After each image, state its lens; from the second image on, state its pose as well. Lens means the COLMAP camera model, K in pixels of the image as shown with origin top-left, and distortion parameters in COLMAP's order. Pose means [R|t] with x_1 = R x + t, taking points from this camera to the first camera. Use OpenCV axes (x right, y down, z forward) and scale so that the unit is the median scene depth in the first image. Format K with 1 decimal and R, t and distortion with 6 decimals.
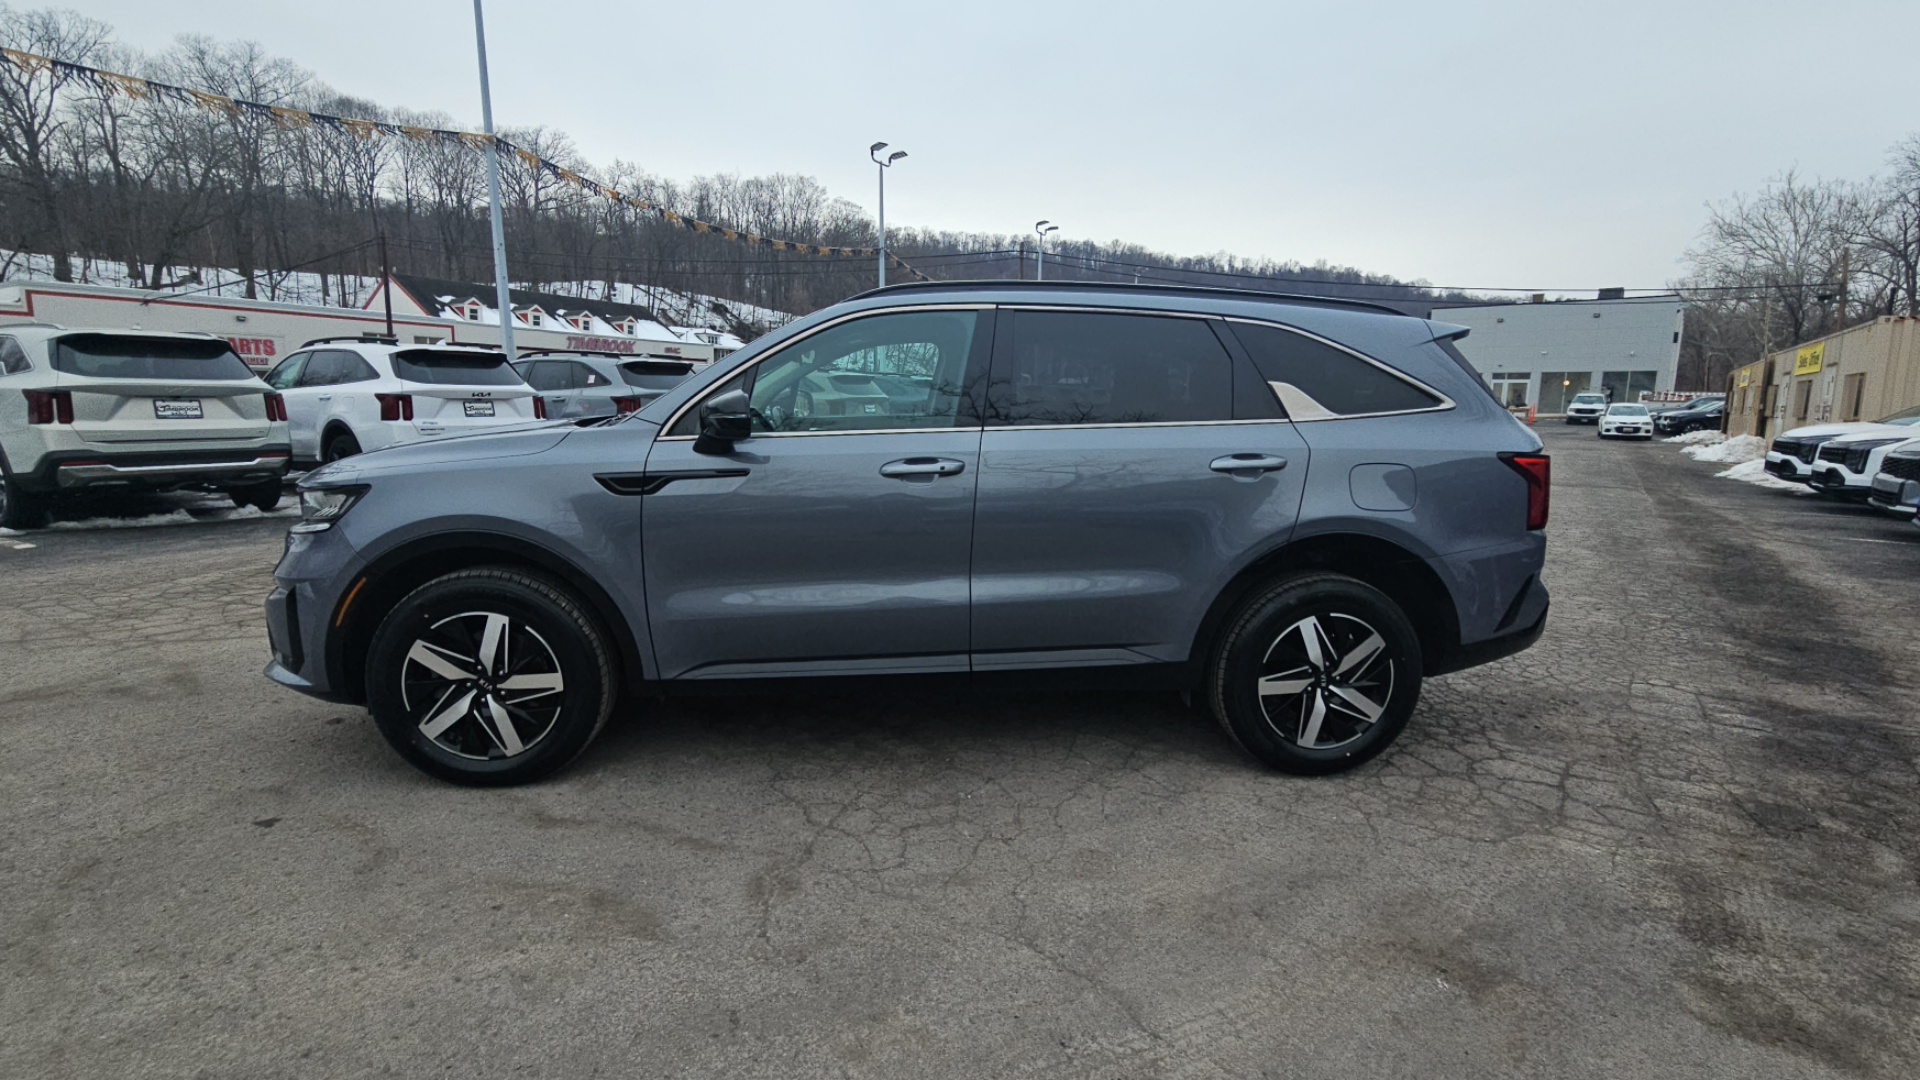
lens RADIAL K [[852.2, 0, 957.2], [0, 852.2, 535.5], [0, 0, 1]] dist [0.022061, -0.014218]
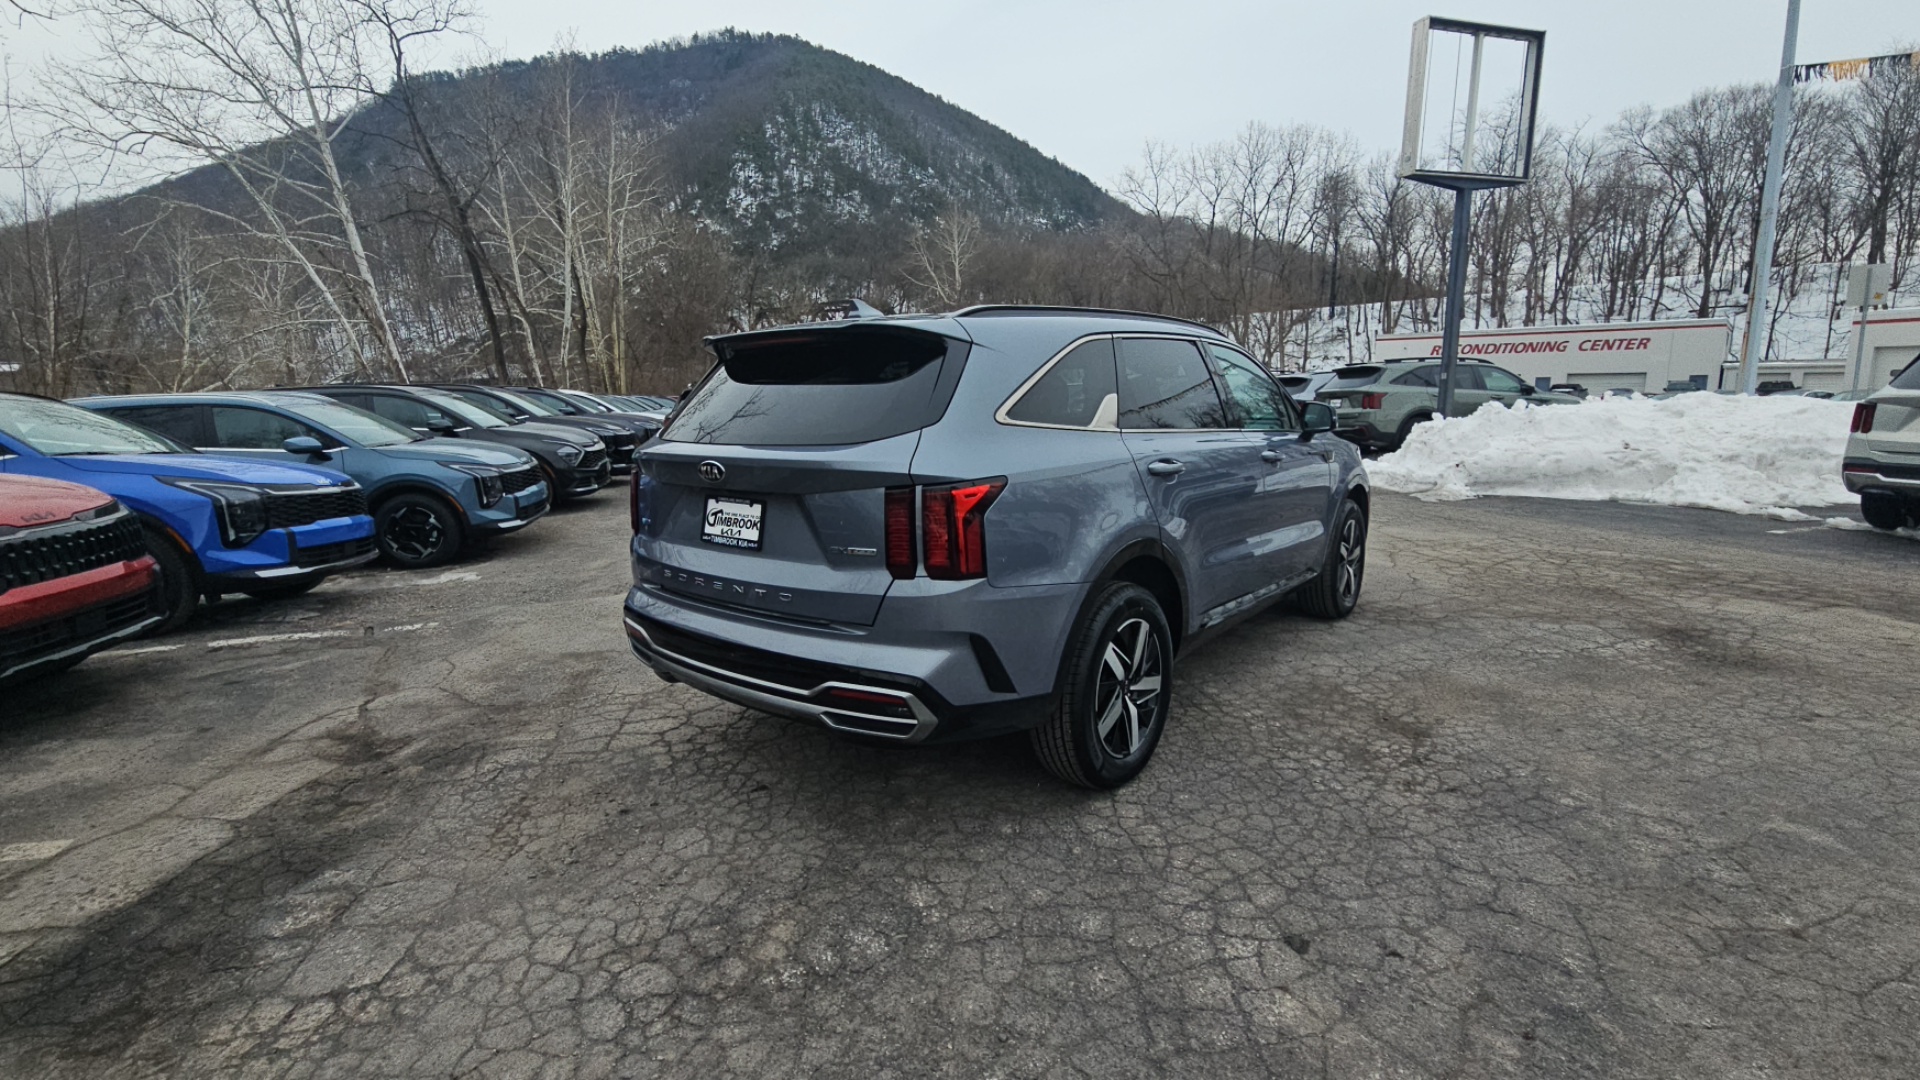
lens RADIAL K [[855.8, 0, 957.3], [0, 855.8, 535.5], [0, 0, 1]] dist [0.011419, -0.007735]
pose [[-0.693641, 0.108747, -0.712065, 0.544791], [-0.115508, 0.958953, 0.258972, -0.154385], [0.711000, 0.261882, -0.652608, 0.928125]]
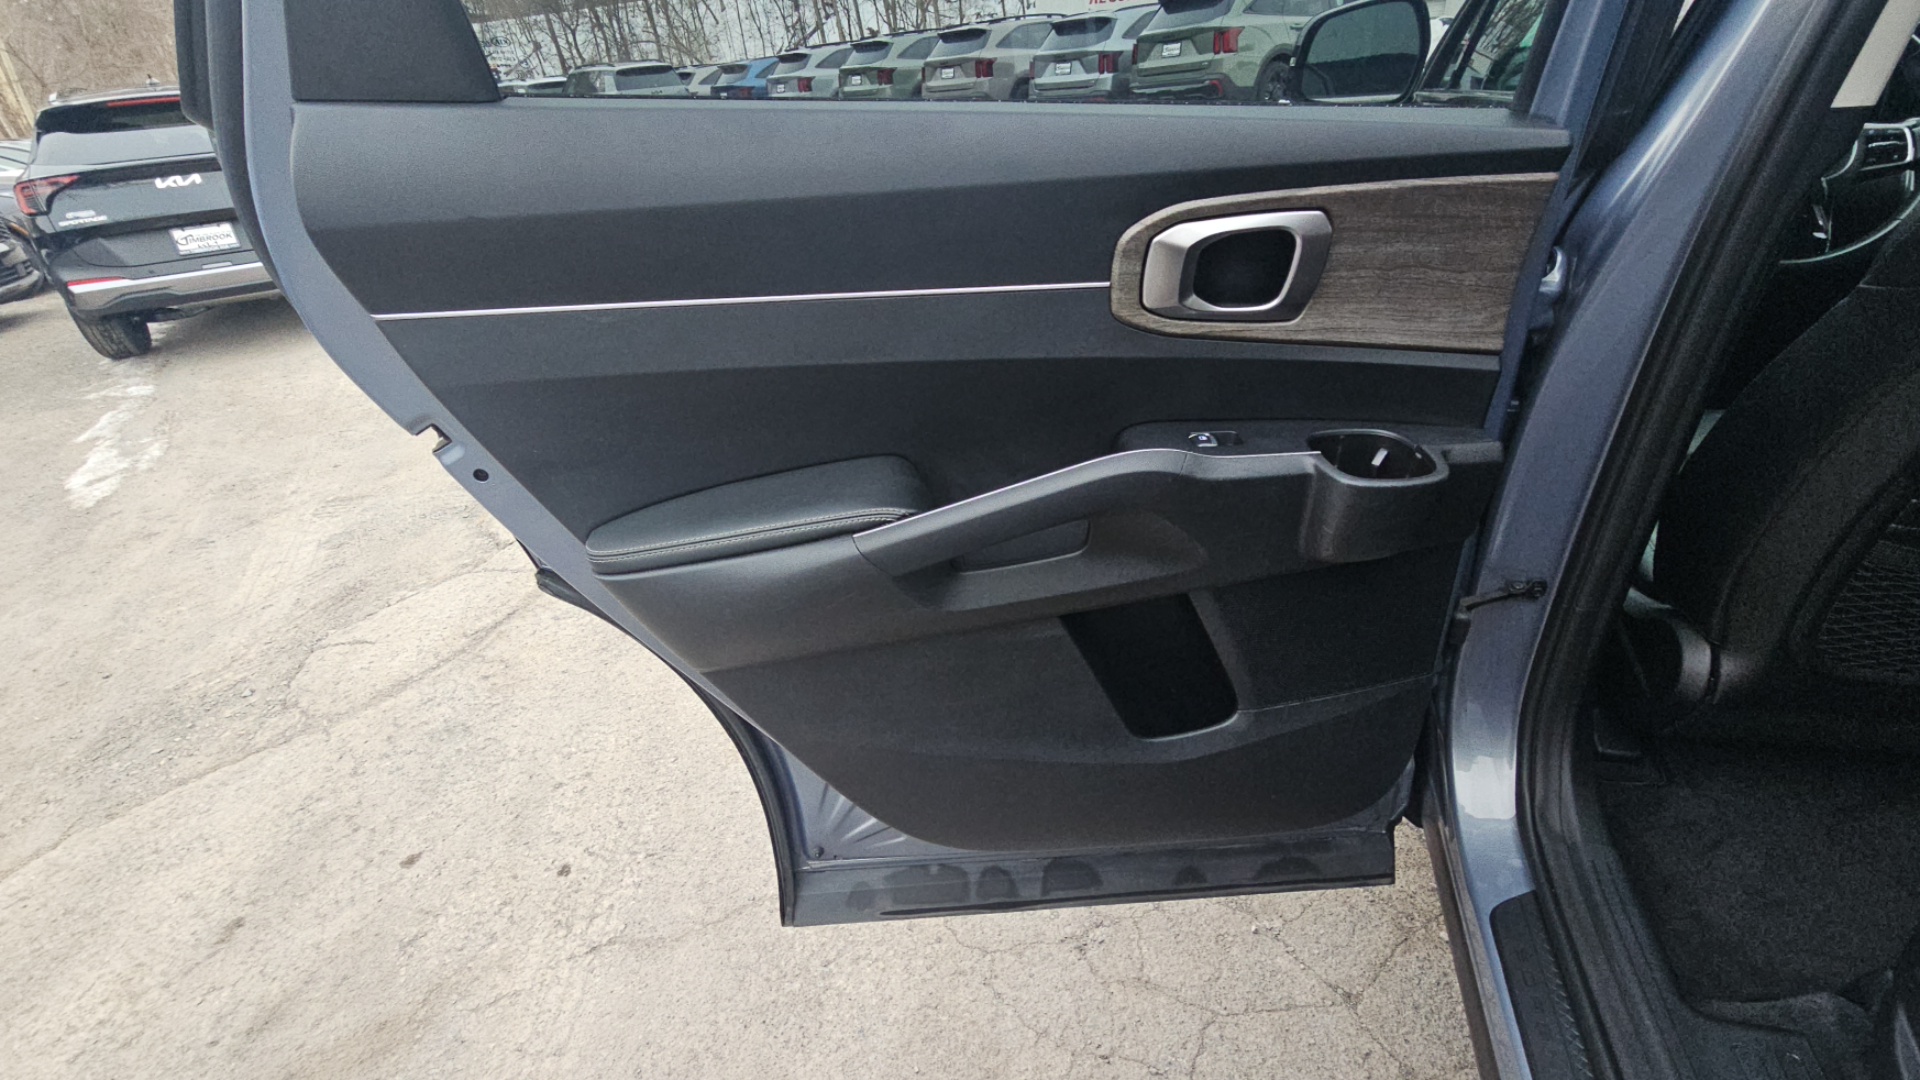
lens RADIAL K [[855.8, 0, 957.3], [0, 855.8, 535.5], [0, 0, 1]] dist [0.011419, -0.007735]
pose [[-0.361605, 0.464393, -0.808443, 0.160244], [-0.073090, 0.850331, 0.521147, -0.057815], [0.929462, 0.247539, -0.273542, 0.389643]]
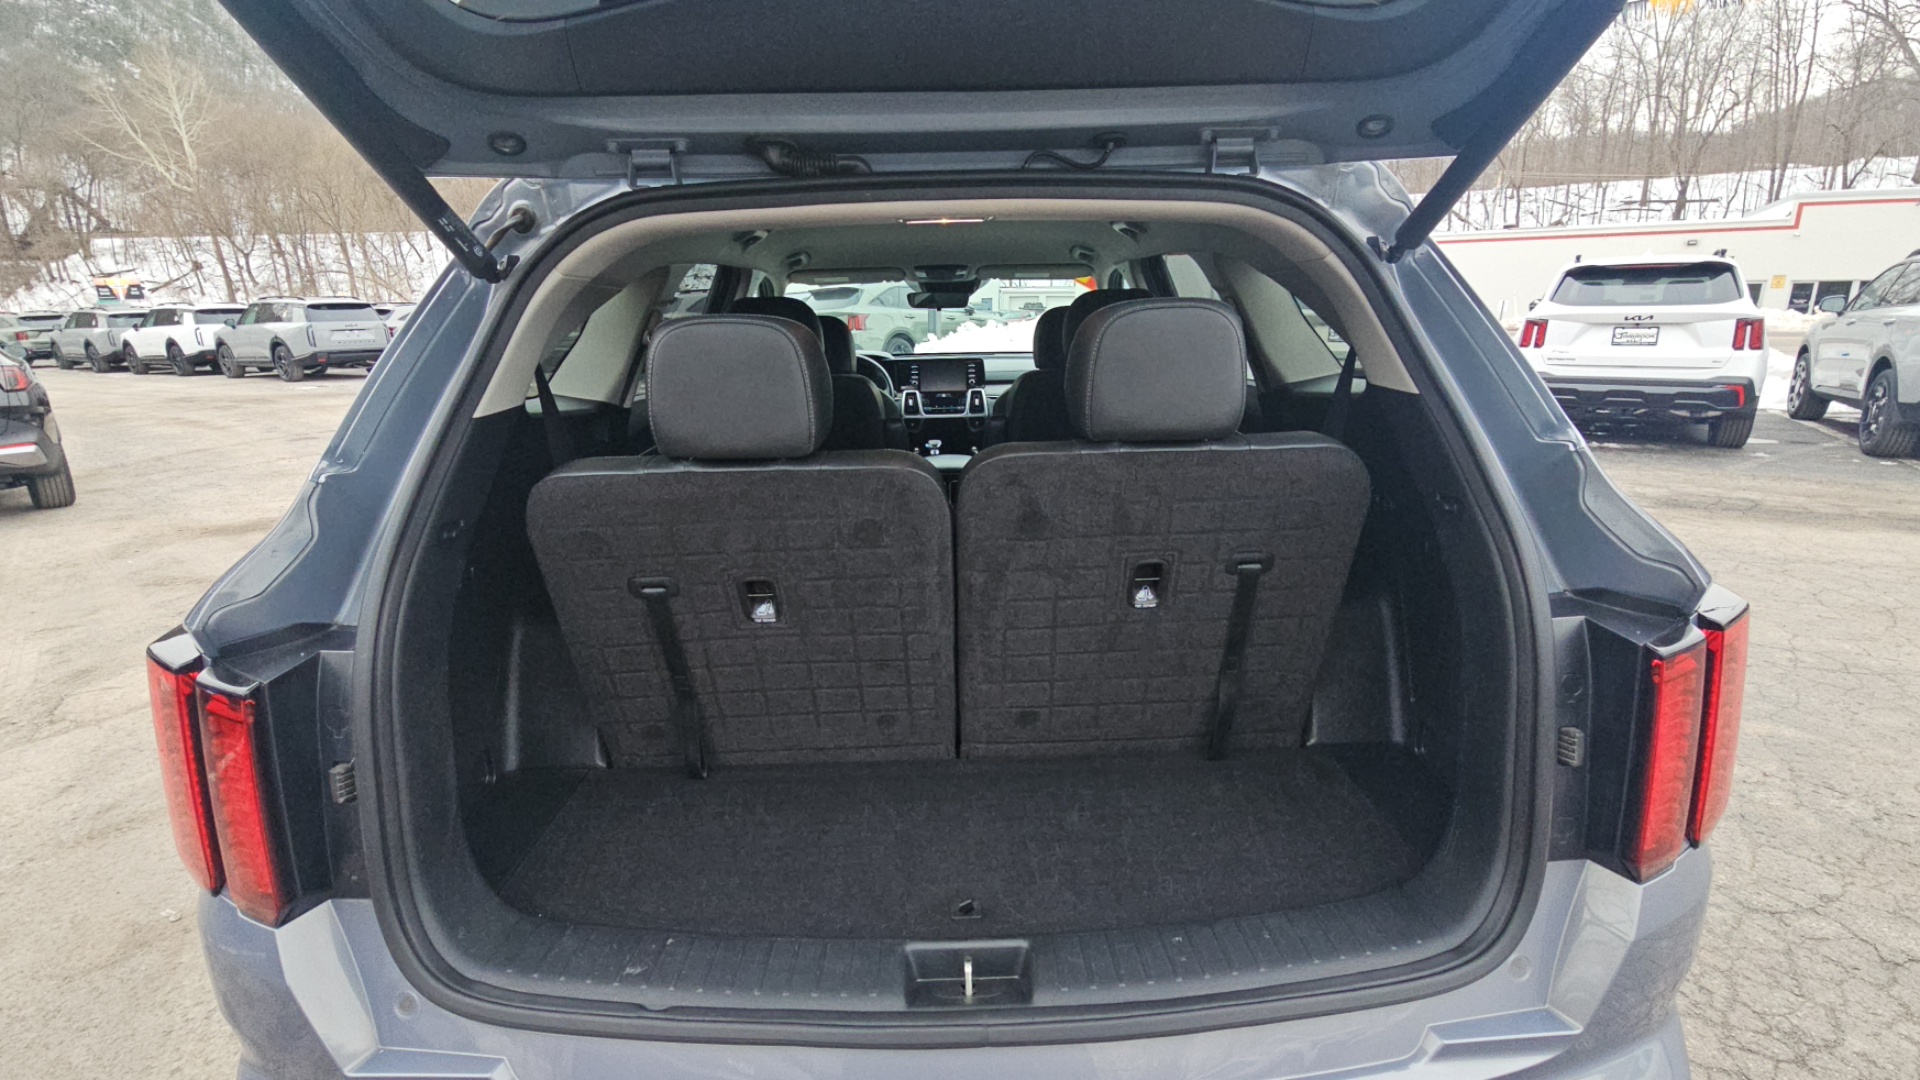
lens RADIAL K [[852.2, 0, 957.2], [0, 852.2, 535.5], [0, 0, 1]] dist [0.022061, -0.014218]
pose [[-0.067319, 0.244840, -0.967224, 0.425523], [-0.145820, 0.956599, 0.252300, -0.107481], [0.987018, 0.158025, -0.028695, 0.575632]]
